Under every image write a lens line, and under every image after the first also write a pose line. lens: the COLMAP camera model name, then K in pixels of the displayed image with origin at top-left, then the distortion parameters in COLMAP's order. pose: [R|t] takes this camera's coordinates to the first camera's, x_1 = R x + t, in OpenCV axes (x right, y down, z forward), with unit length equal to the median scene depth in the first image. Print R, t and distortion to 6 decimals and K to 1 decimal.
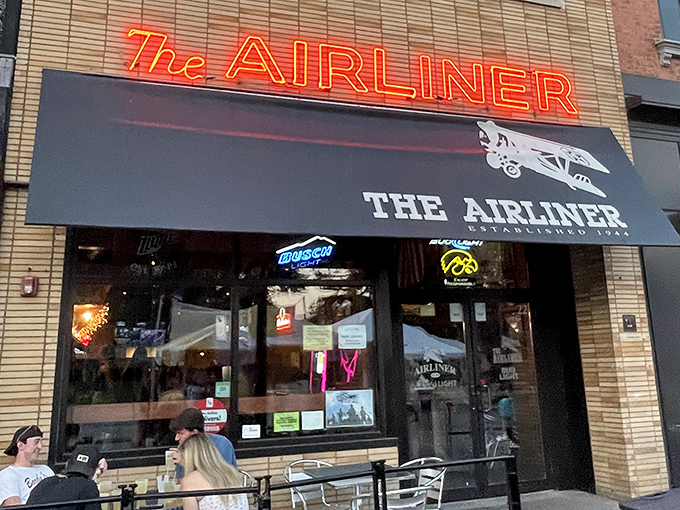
lens RADIAL K [[511.9, 0, 340.0], [0, 511.9, 254.5], [0, 0, 1]] dist [-0.000817, 0.004850]
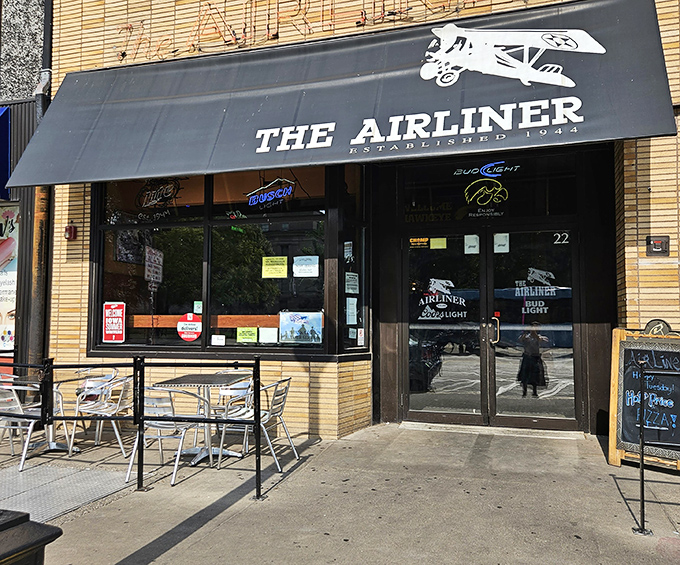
lens RADIAL K [[441.9, 0, 340.2], [0, 441.9, 283.0], [0, 0, 1]] dist [0.025509, -0.002525]
pose [[0.881914, -0.000963, -0.471409, 0.560166], [0.075223, 0.987472, 0.138712, 0.069797], [0.465369, -0.157793, 0.870938, 0.189179]]
